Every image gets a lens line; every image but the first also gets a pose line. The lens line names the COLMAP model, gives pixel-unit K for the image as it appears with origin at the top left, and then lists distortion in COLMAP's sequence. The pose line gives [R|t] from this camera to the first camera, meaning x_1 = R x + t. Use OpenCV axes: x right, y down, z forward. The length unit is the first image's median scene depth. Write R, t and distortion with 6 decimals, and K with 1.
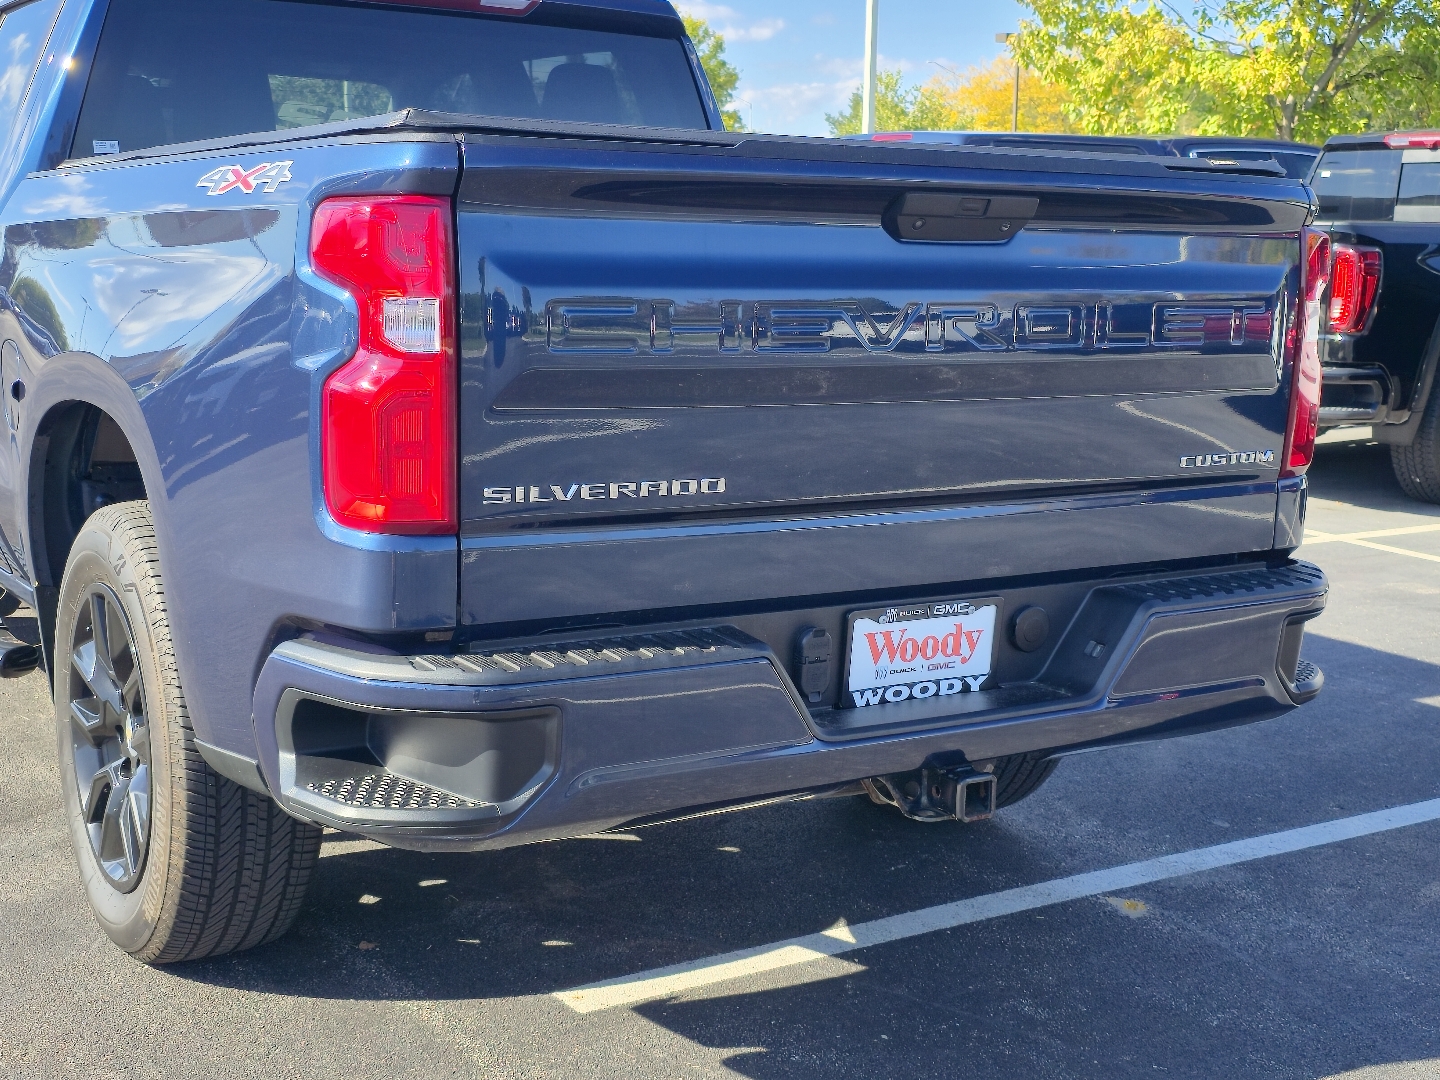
lens RADIAL K [[2006.7, 0, 767.8], [0, 2006.7, 567.5], [0, 0, 1]] dist [0.241854, -0.986159]
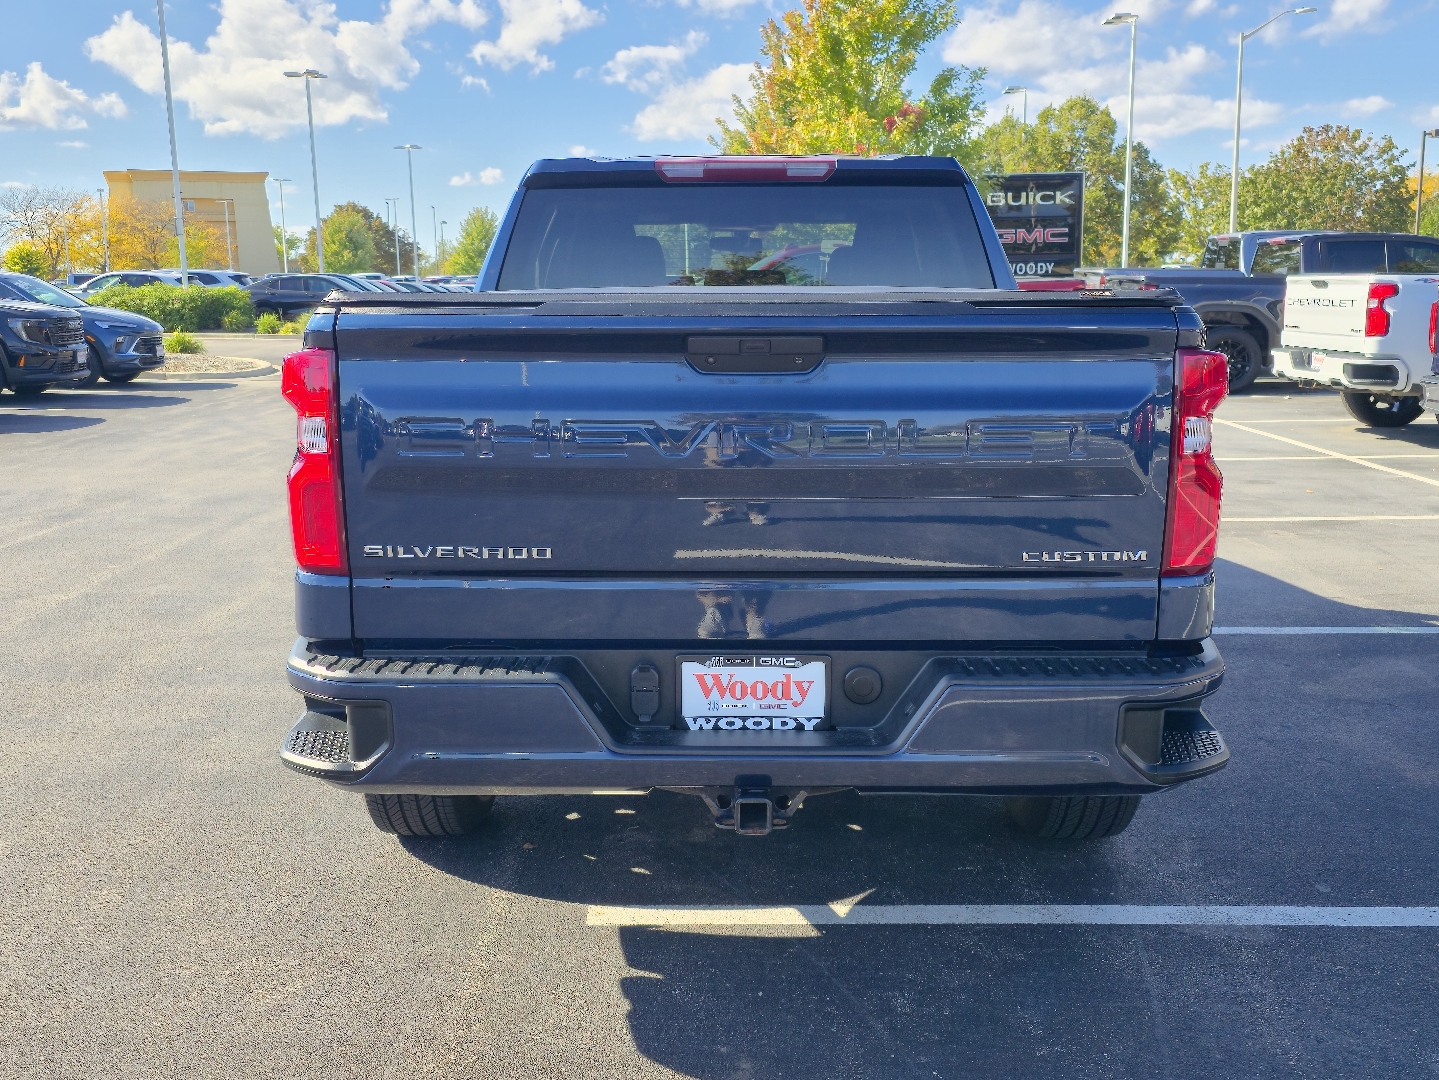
lens RADIAL K [[1522.4, 0, 720.4], [0, 1522.4, 521.8], [0, 0, 1]] dist [0.063359, -0.028747]
pose [[0.815709, 0.057999, -0.575548, 0.602293], [-0.071040, 0.997473, -0.000166, -0.063494], [0.574084, 0.041022, 0.817768, 0.201888]]
